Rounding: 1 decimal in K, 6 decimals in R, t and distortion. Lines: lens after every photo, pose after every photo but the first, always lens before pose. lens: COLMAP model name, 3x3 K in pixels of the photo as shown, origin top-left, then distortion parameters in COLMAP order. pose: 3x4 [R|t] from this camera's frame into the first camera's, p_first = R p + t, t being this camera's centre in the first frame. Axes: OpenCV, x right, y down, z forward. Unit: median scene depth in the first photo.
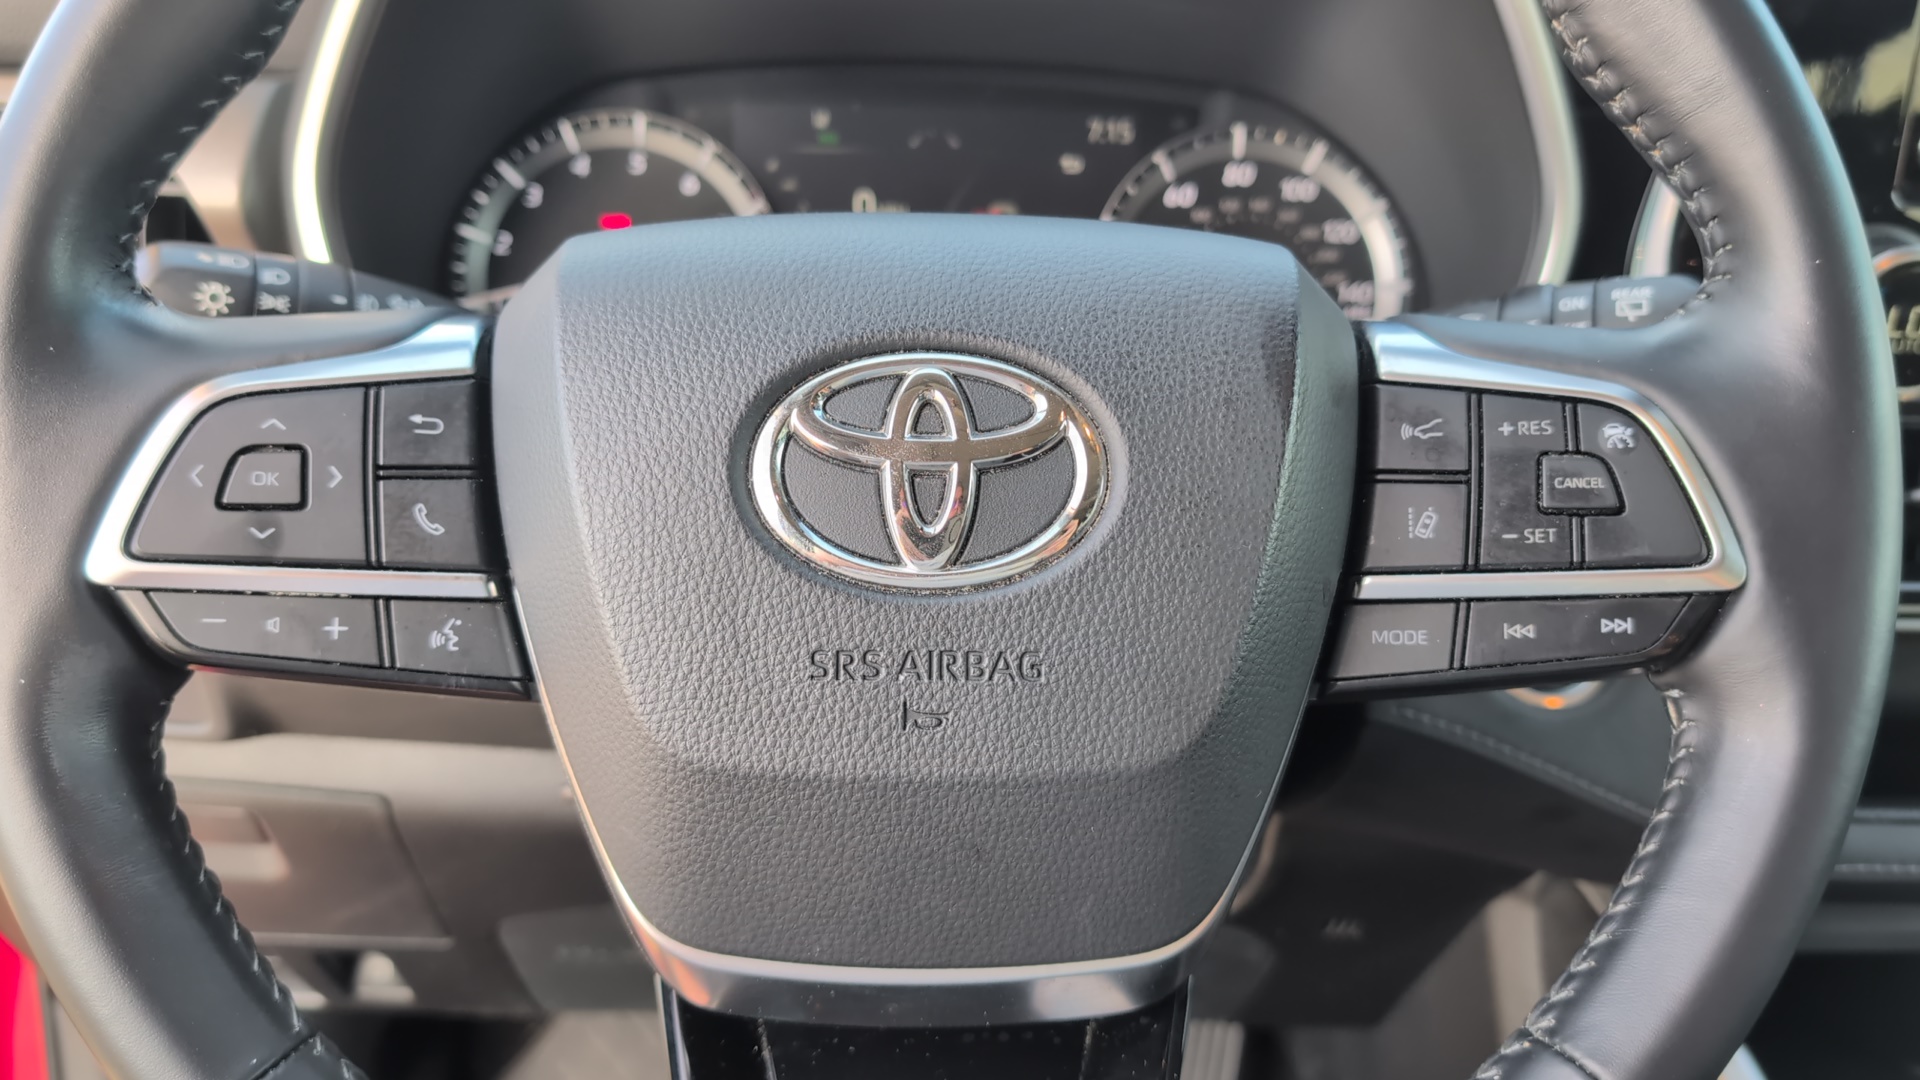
lens RADIAL K [[1653.1, 0, 960.0], [0, 1653.1, 540.0], [0, 0, 1]] dist [0.024221, -0.003857]
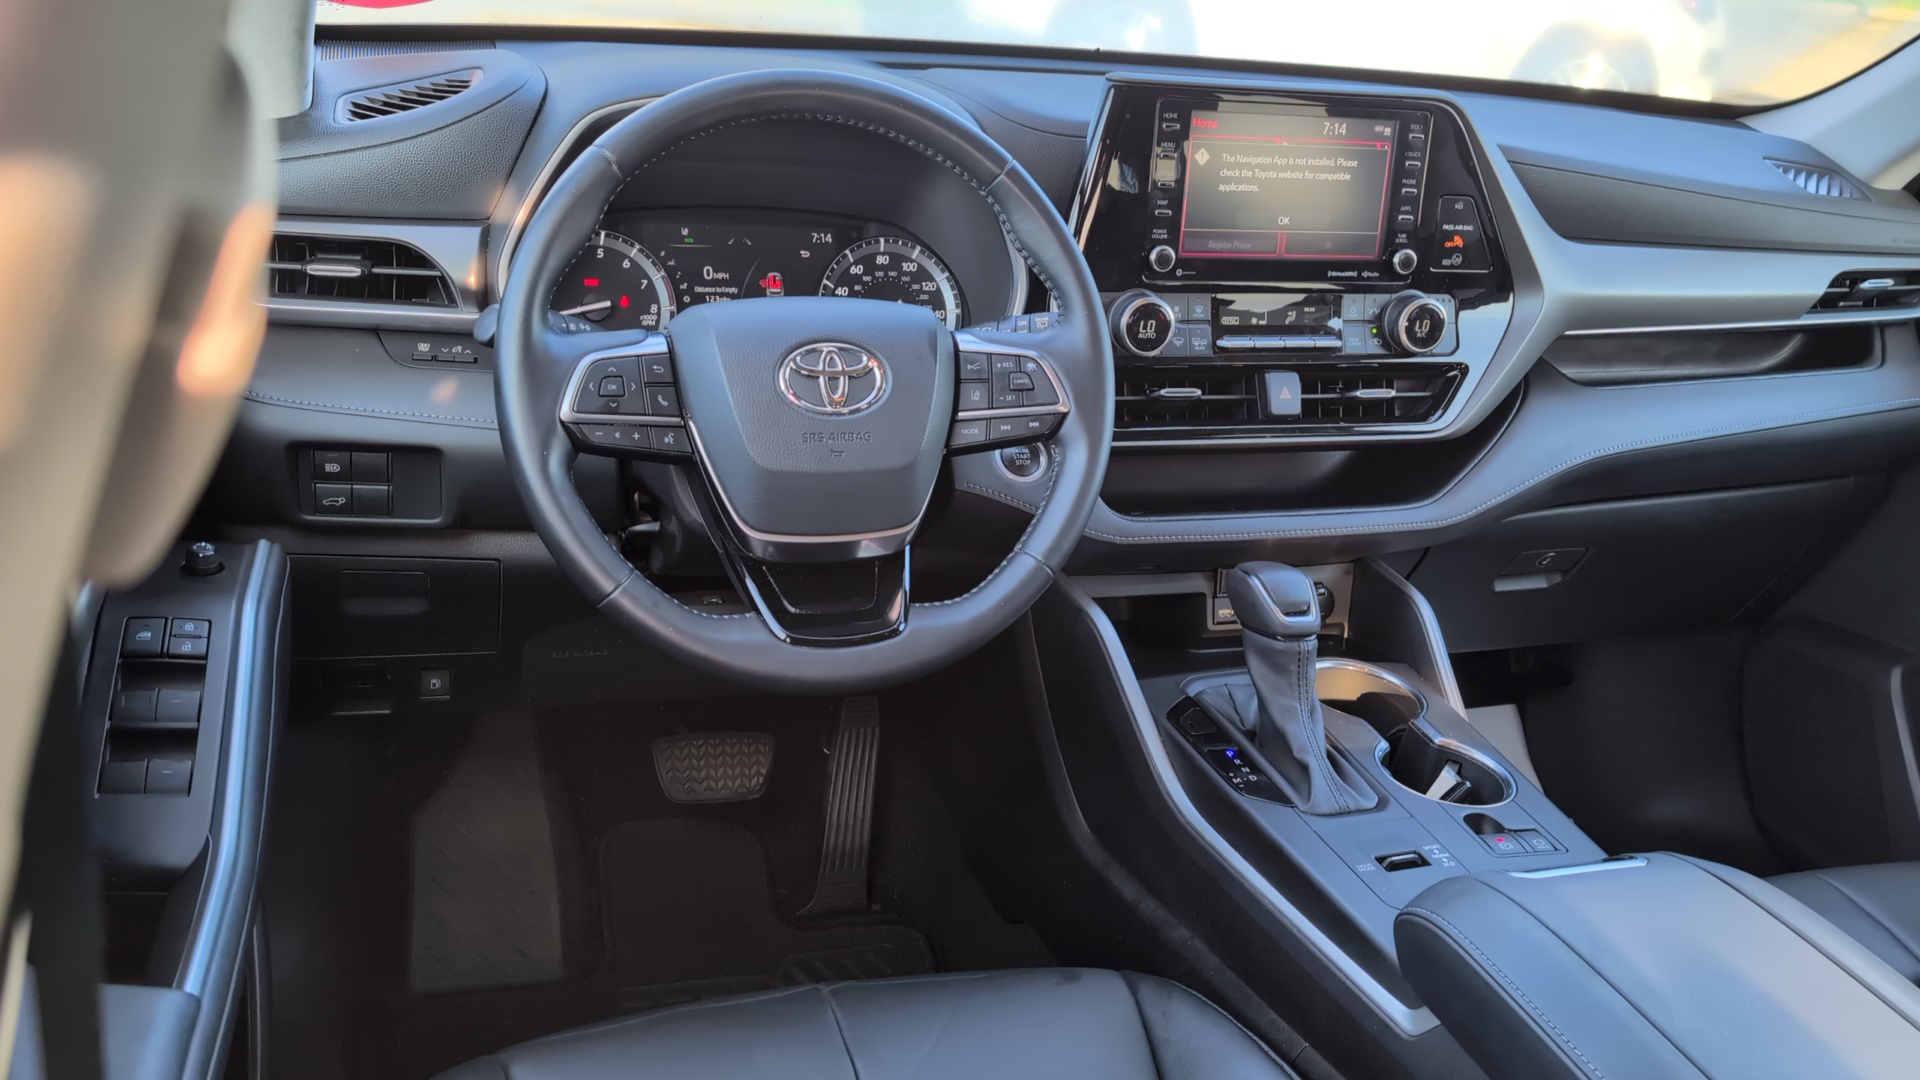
lens RADIAL K [[1454.6, 0, 962.7], [0, 1454.6, 498.0], [0, 0, 1]] dist [0.060820, -0.000597]
pose [[0.961544, -0.041278, 0.271531, -0.506698], [0.042863, 0.999081, 0.000092, 0.183791], [-0.271285, 0.011550, 0.962430, -1.663733]]
